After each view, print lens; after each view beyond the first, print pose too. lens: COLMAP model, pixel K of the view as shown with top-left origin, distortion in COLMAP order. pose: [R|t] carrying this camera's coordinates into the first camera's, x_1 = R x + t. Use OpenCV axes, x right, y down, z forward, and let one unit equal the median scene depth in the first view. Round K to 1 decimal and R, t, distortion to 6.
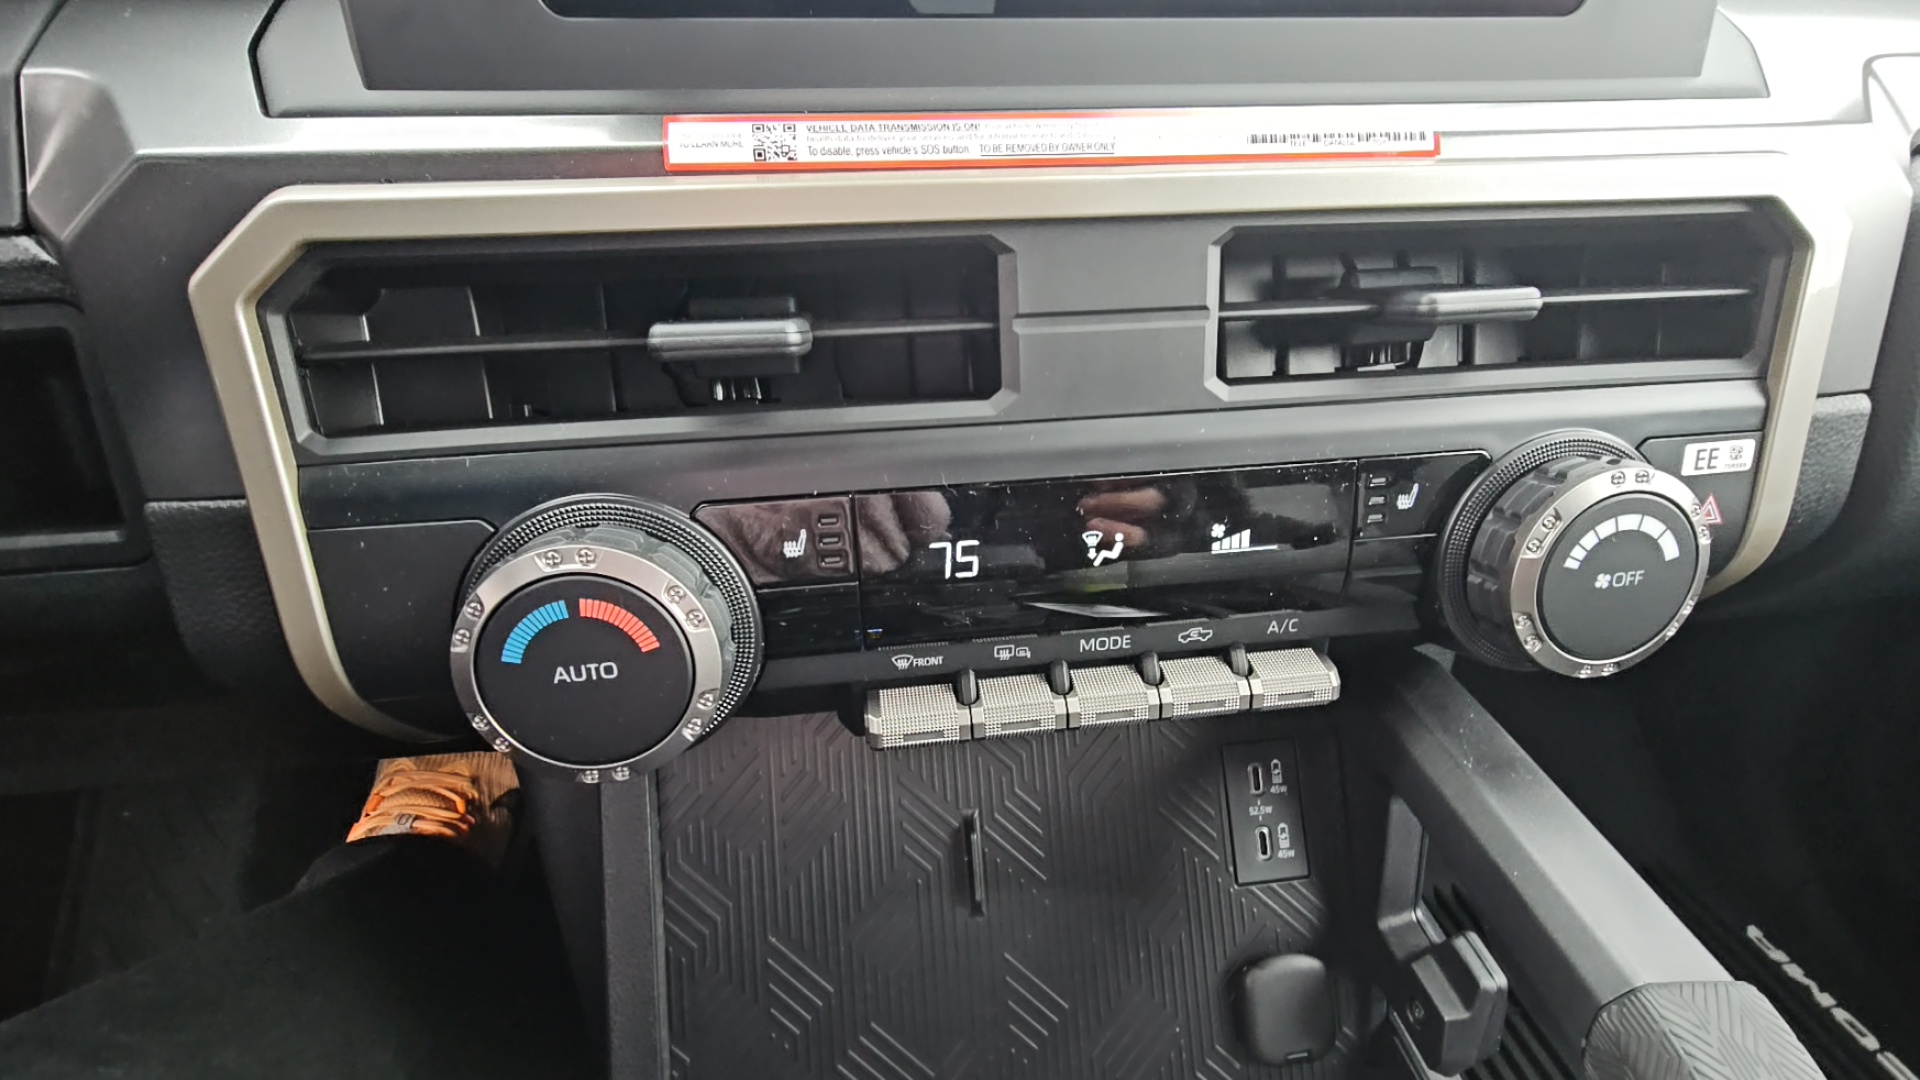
lens RADIAL K [[849.0, 0, 981.1], [0, 849.0, 539.9], [0, 0, 1]] dist [0.010641, -0.007476]
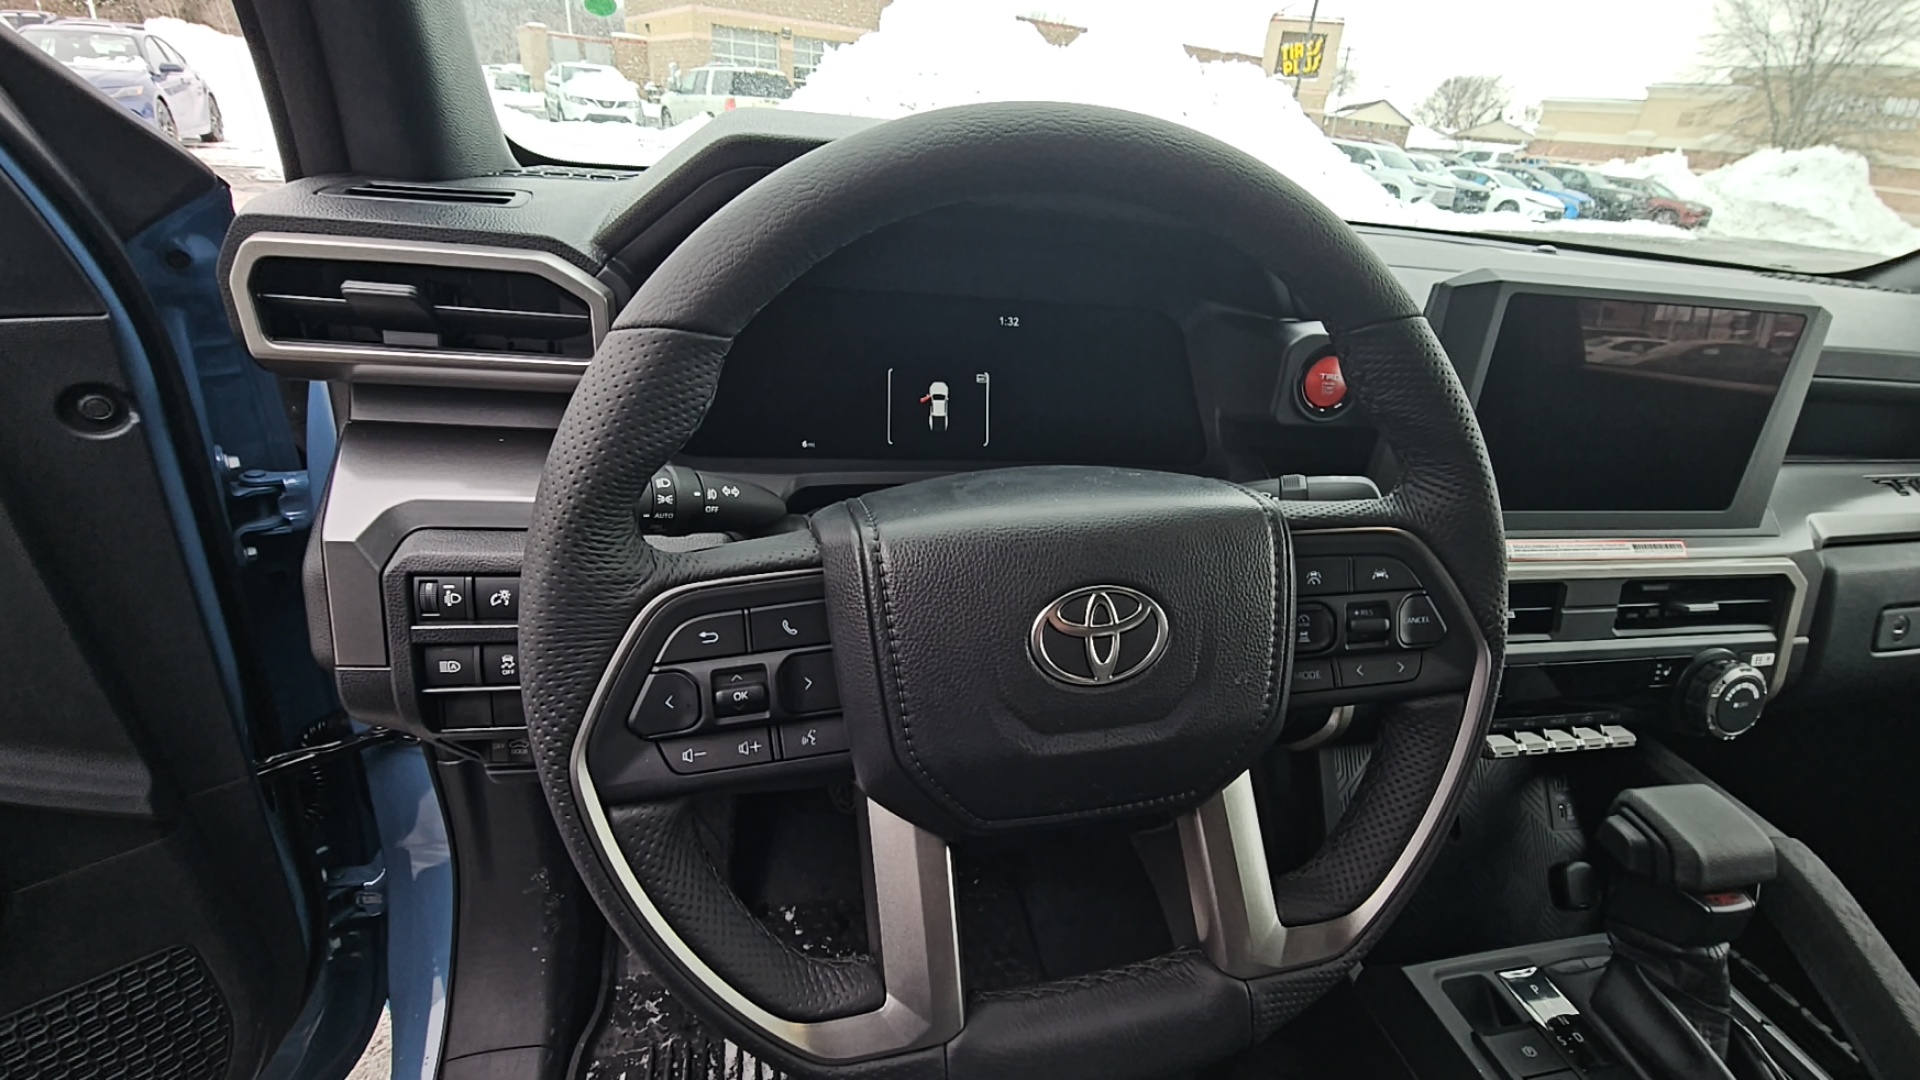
lens RADIAL K [[849.0, 0, 973.4], [0, 849.0, 545.2], [0, 0, 1]] dist [0.010641, -0.007476]
pose [[0.991455, 0.059141, 0.116275, -2.046742], [-0.050849, 0.996032, -0.073033, -0.139056], [-0.120133, 0.066496, 0.990528, -1.470860]]
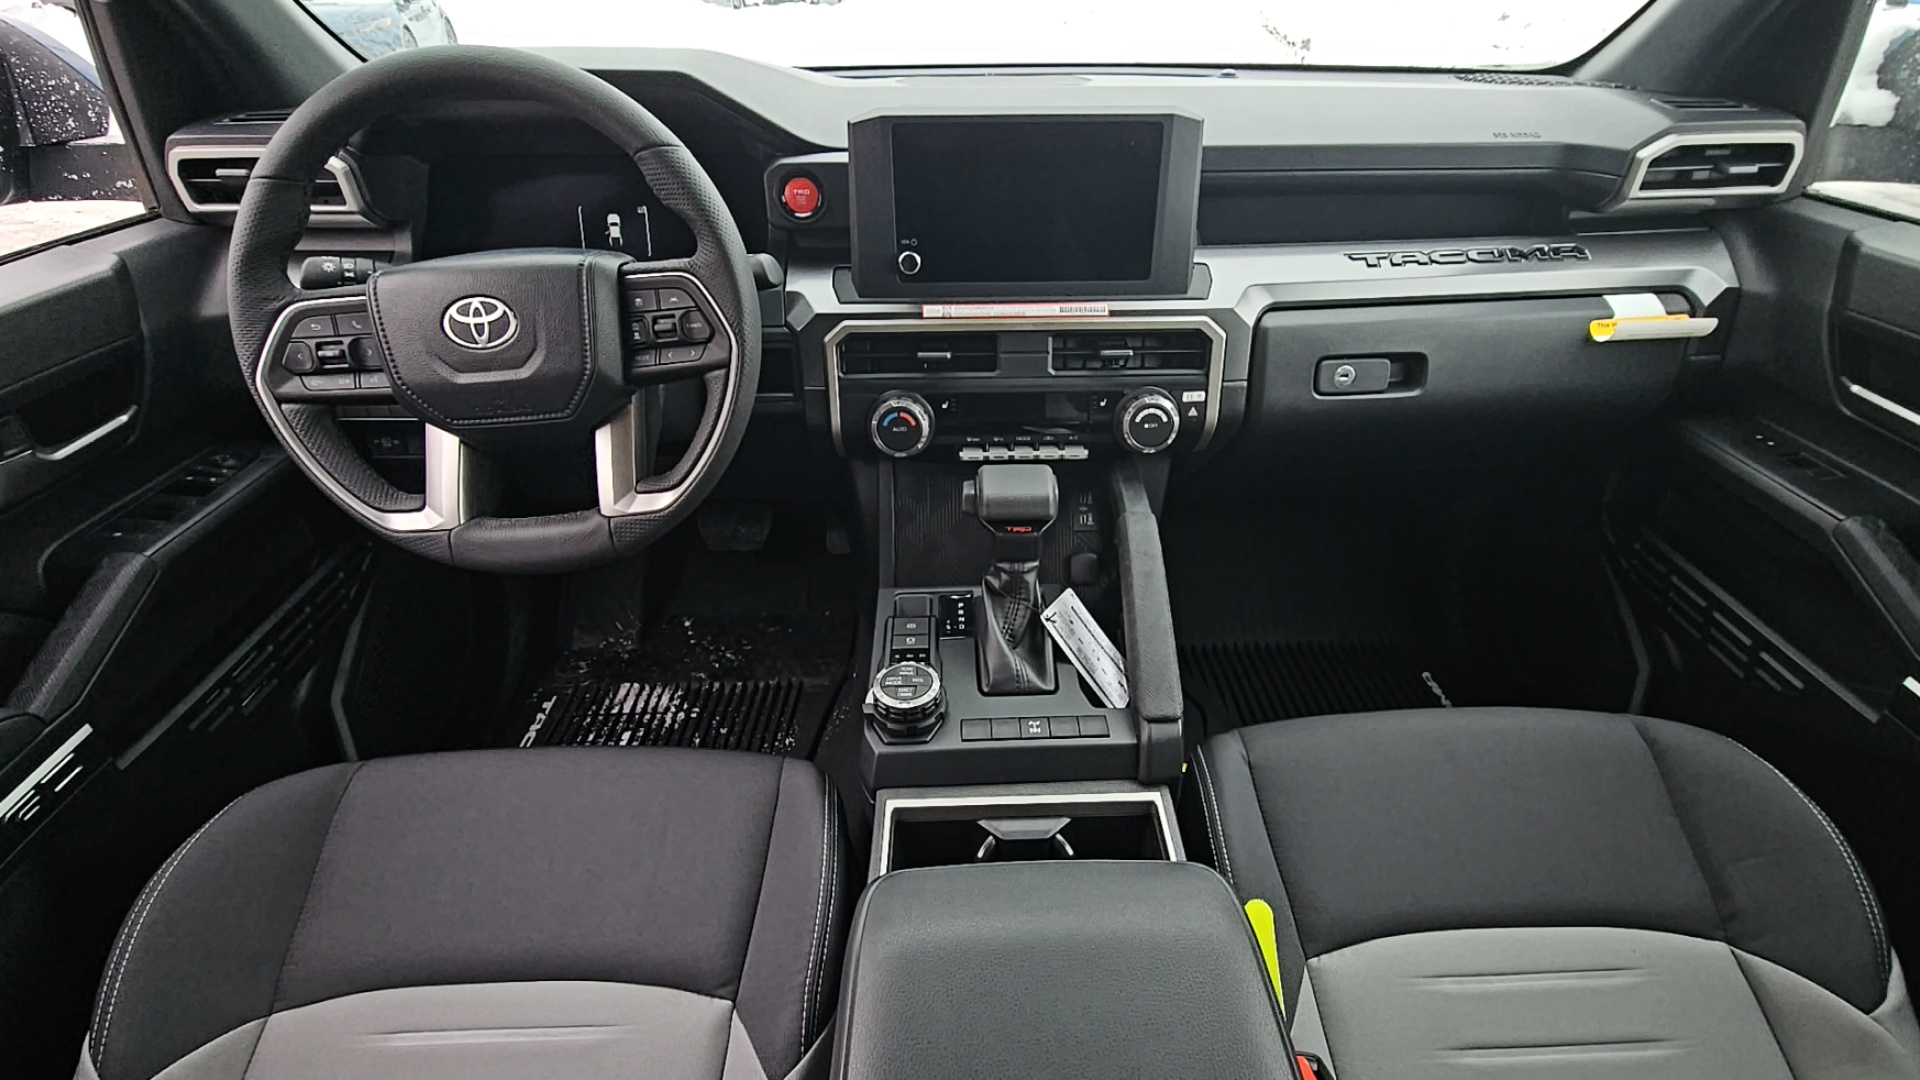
lens RADIAL K [[849.0, 0, 981.1], [0, 849.0, 538.8], [0, 0, 1]] dist [0.010641, -0.007476]
pose [[0.993240, 0.066724, -0.094990, 0.355919], [-0.060279, 0.995782, 0.069173, 0.322841], [0.099205, -0.062980, 0.993072, -2.835237]]
